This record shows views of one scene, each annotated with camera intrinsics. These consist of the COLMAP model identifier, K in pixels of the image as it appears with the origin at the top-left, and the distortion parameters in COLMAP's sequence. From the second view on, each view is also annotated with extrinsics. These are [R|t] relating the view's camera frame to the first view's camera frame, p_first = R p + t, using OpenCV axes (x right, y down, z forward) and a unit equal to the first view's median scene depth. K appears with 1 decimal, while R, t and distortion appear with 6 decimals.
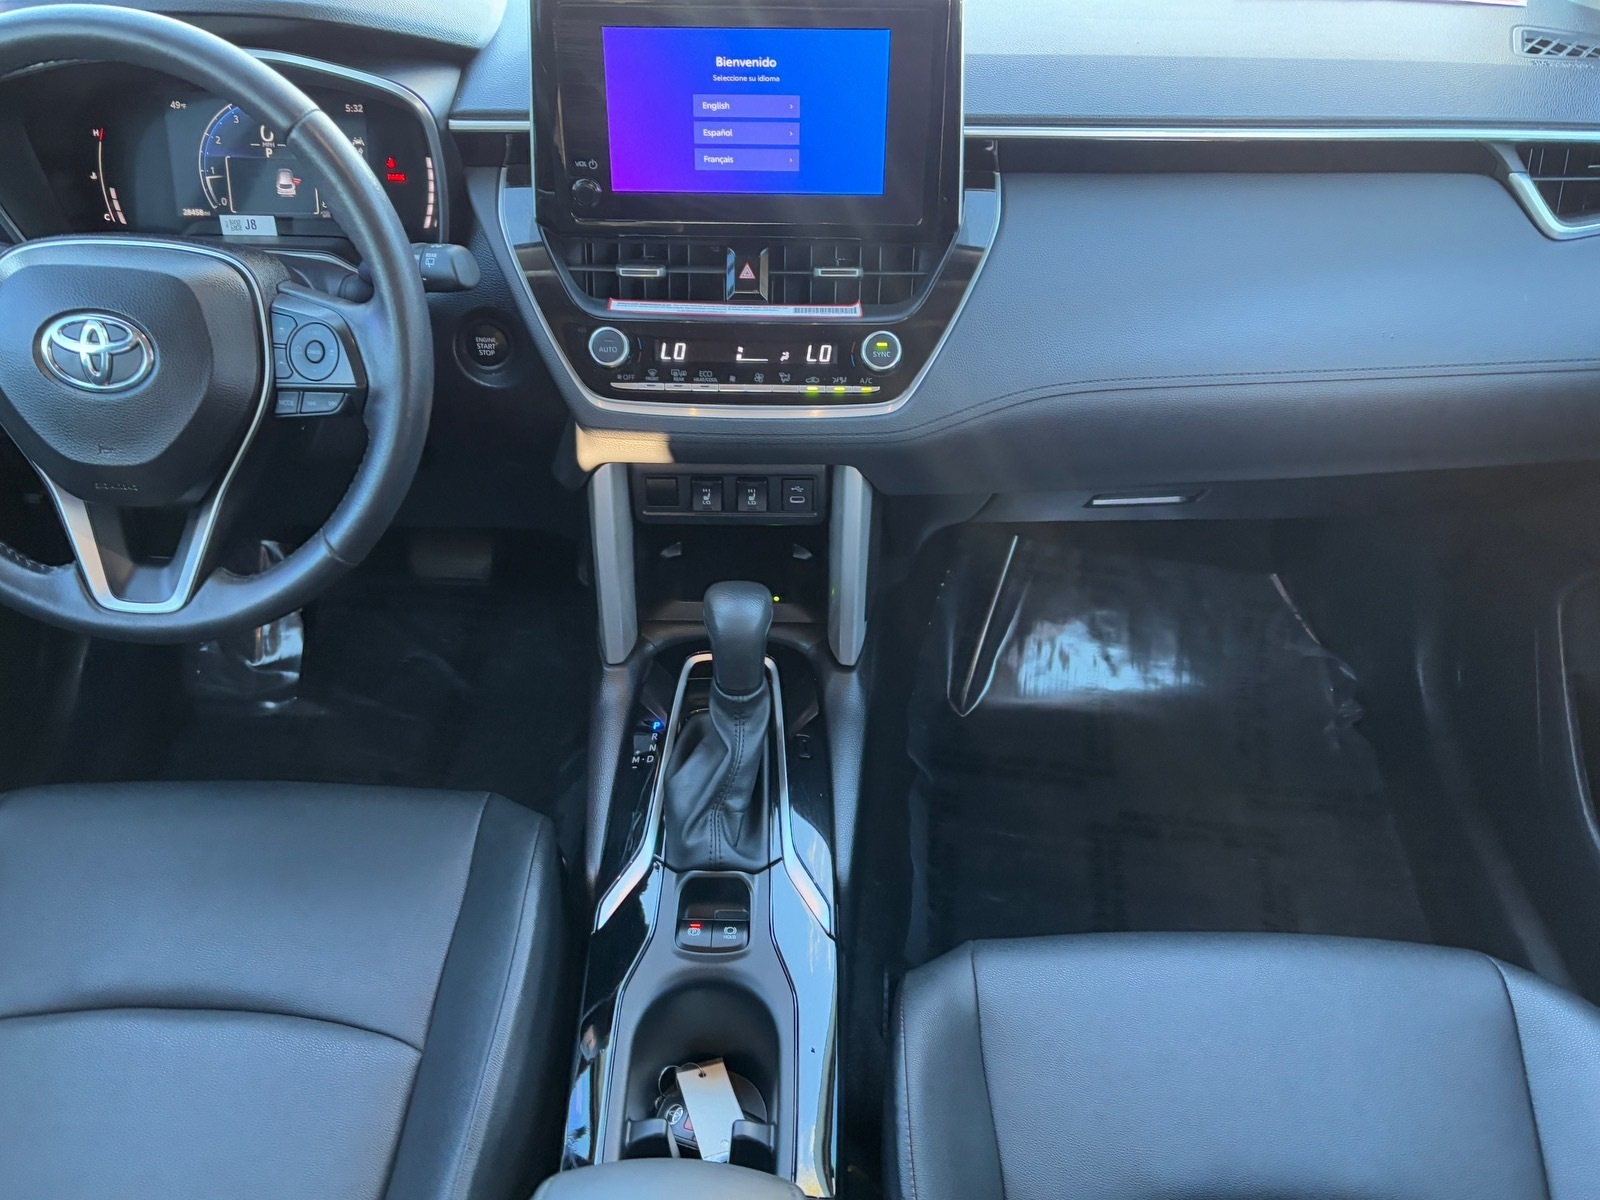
lens RADIAL K [[1348.3, 0, 800.4], [0, 1348.3, 610.6], [0, 0, 1]] dist [0.083921, -0.138319]
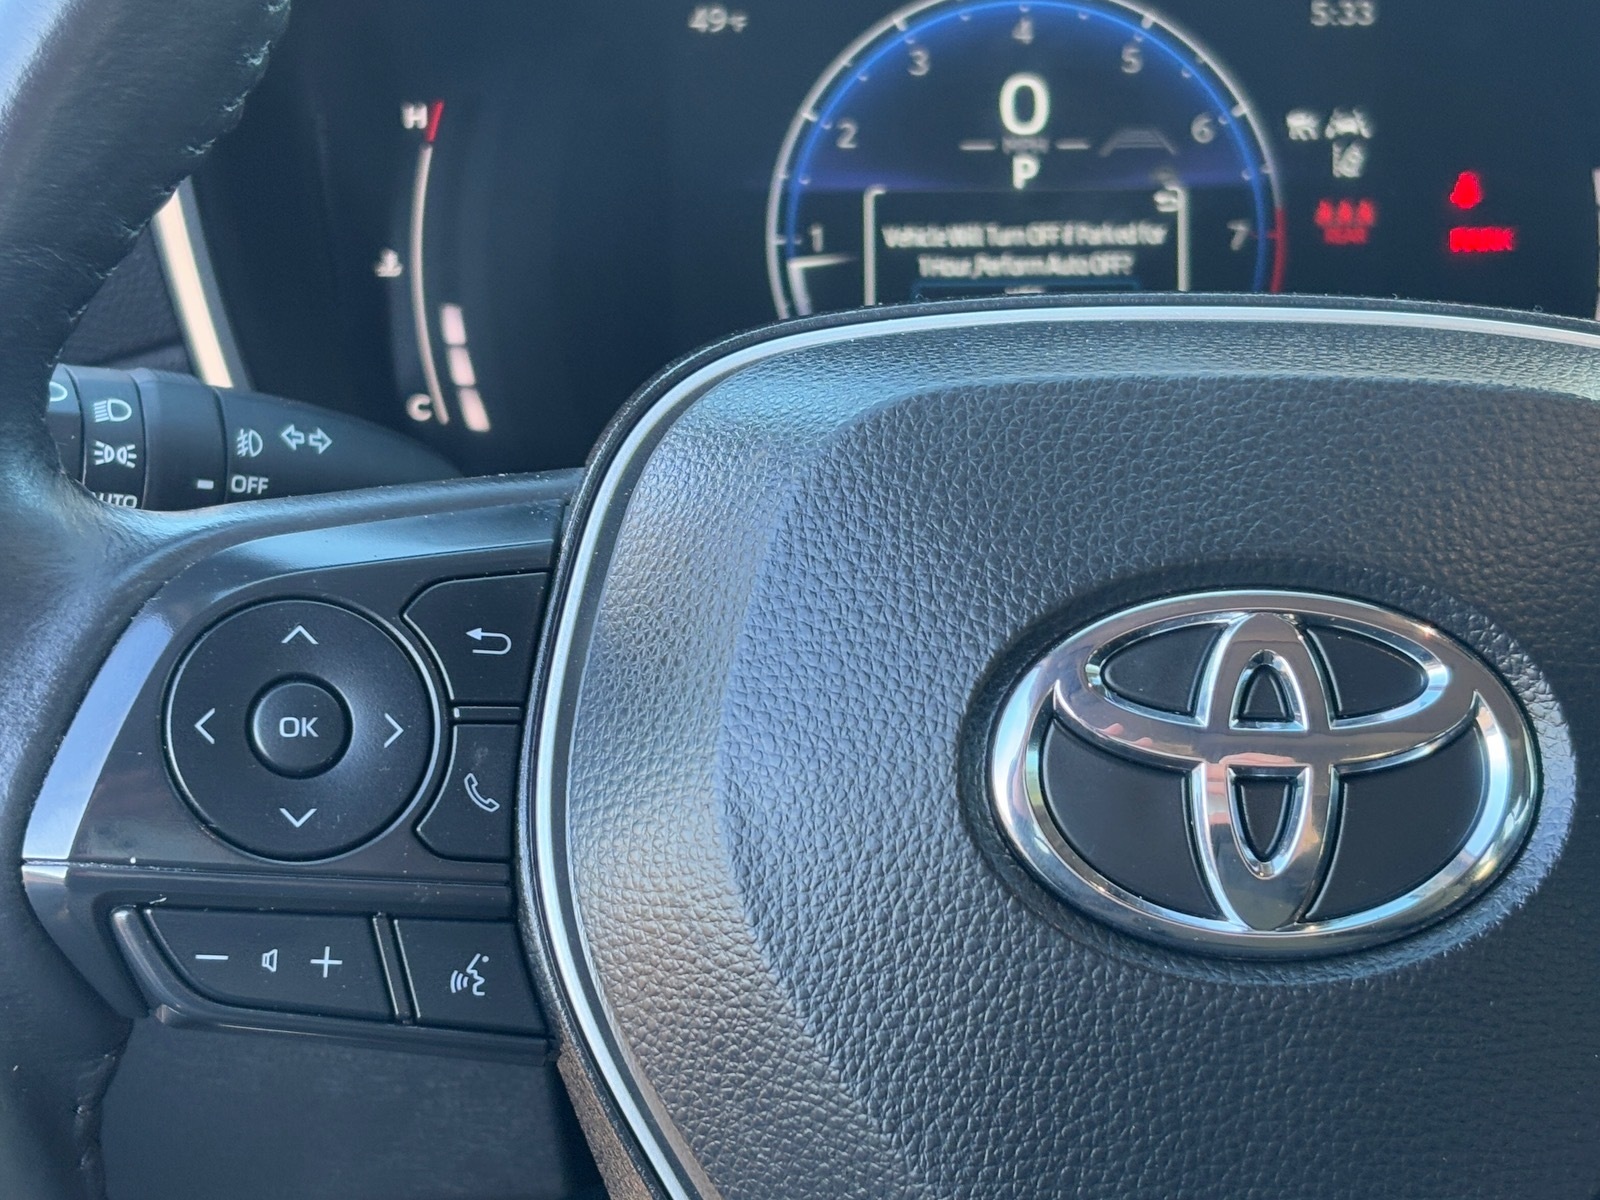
lens RADIAL K [[3134.5, 0, 777.1], [0, 3134.5, 609.4], [0, 0, 1]] dist [0.254766, -1.559199]
pose [[0.999086, -0.020263, 0.037625, -0.526944], [0.031019, 0.949467, -0.312330, -0.056466], [-0.029395, 0.313211, 0.949228, 0.469978]]
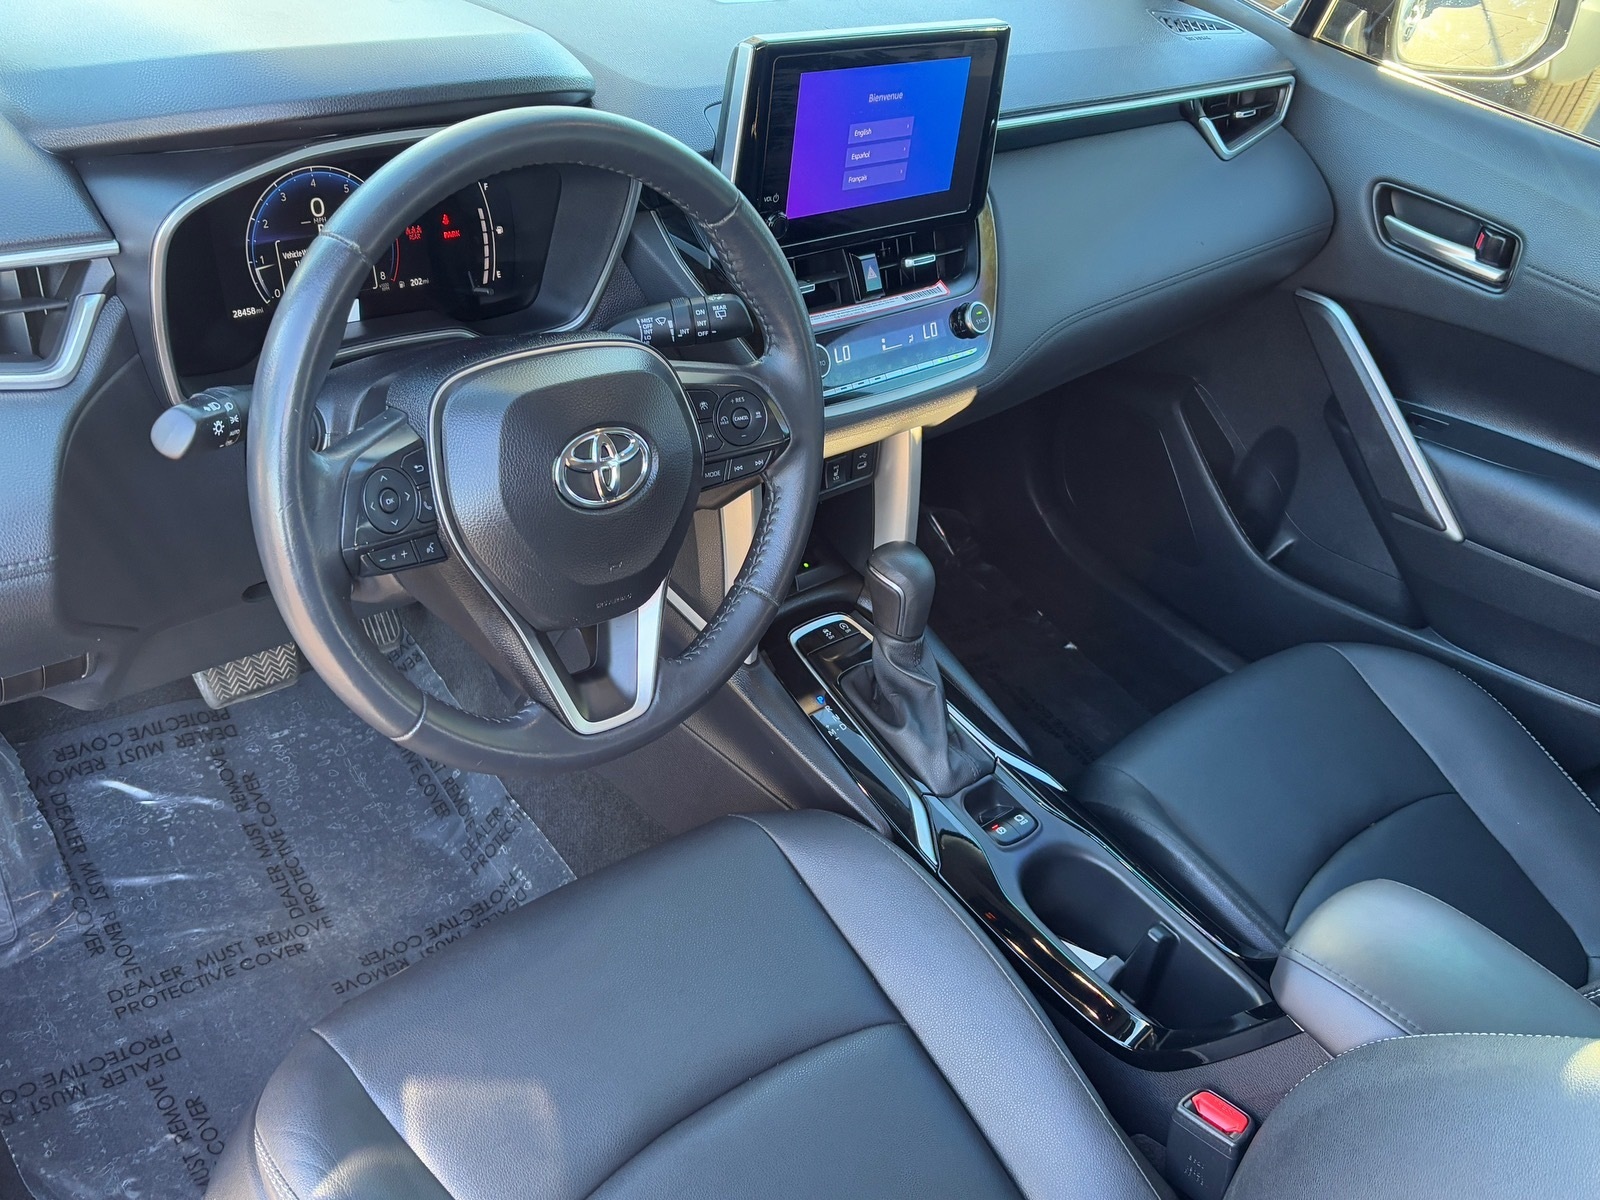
lens RADIAL K [[1569.8, 0, 801.3], [0, 1569.8, 640.5], [0, 0, 1]] dist [0.004538, -0.008031]
pose [[0.709193, -0.311997, 0.632221, -1.003441], [0.276026, 0.948038, 0.158219, -0.181537], [-0.648734, 0.062301, 0.758461, 0.064344]]
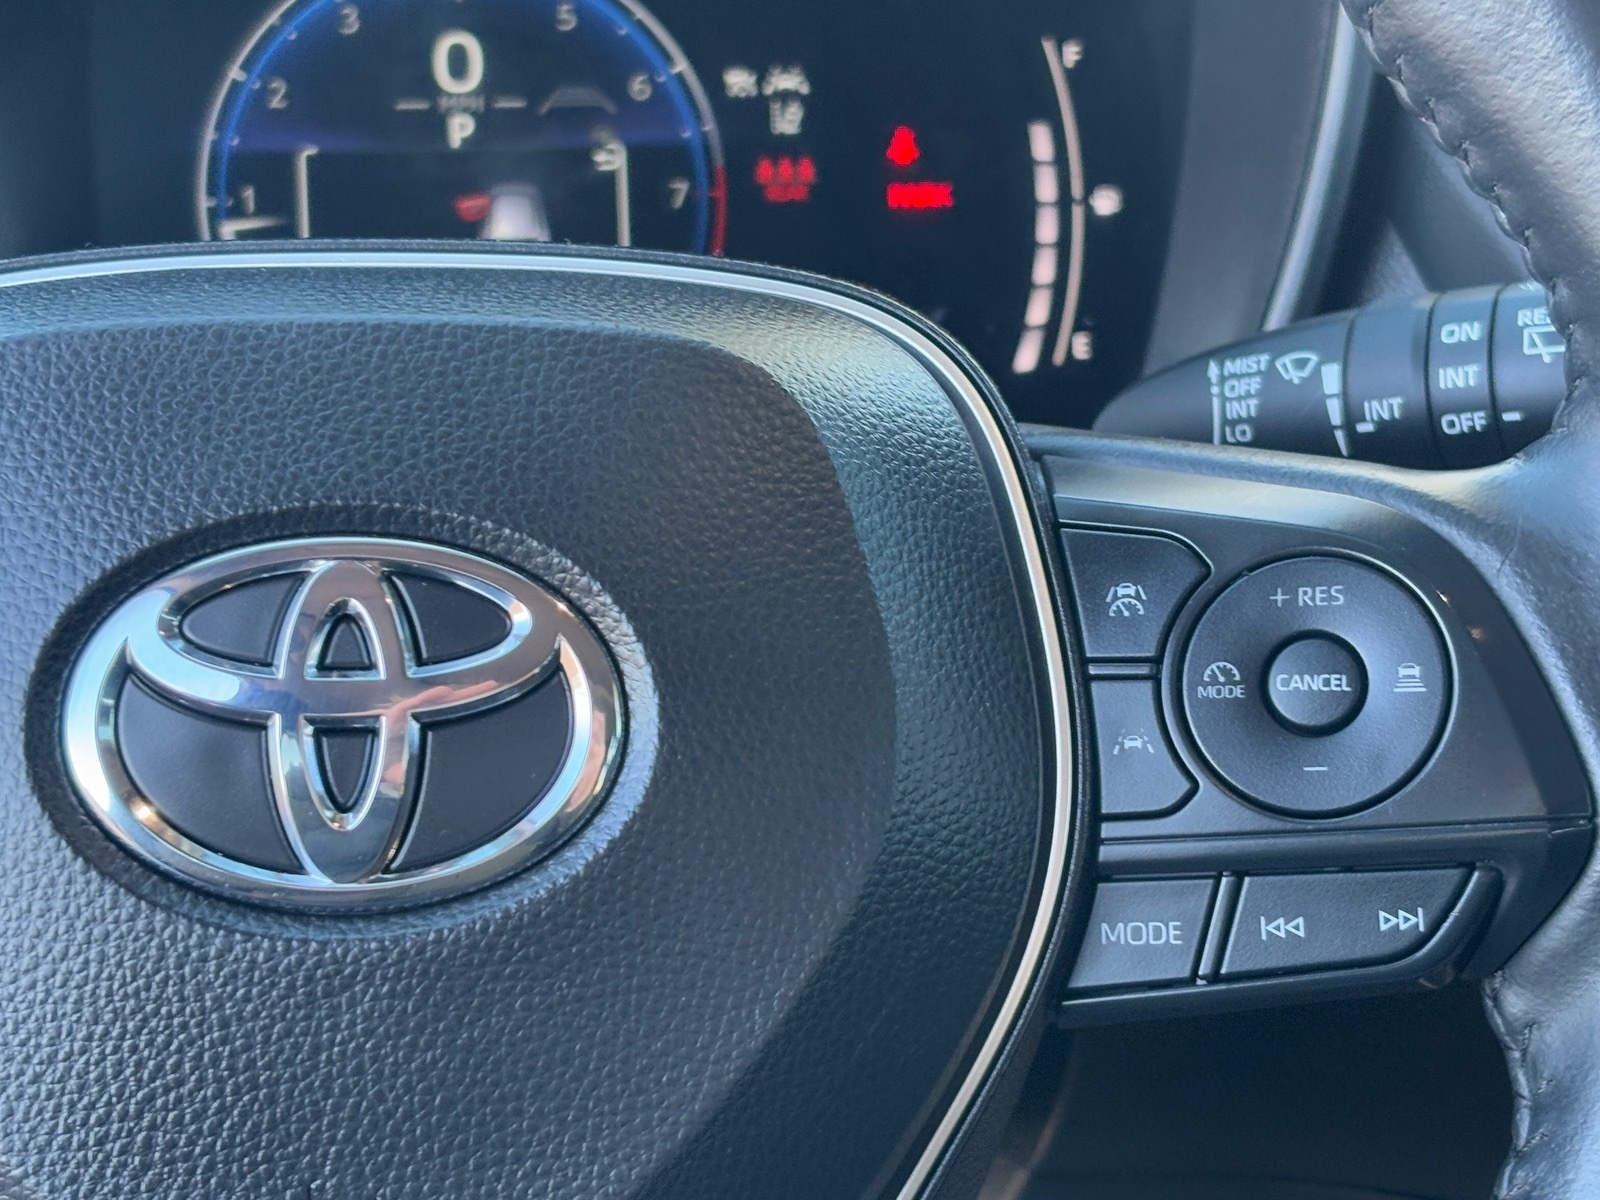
lens RADIAL K [[3119.2, 0, 868.7], [0, 3119.2, 618.9], [0, 0, 1]] dist [0.246741, -1.066567]
pose [[0.995128, -0.042362, 0.089021, -0.415899], [0.067506, 0.950871, -0.302138, -0.049397], [-0.071849, 0.306675, 0.949098, 0.475004]]
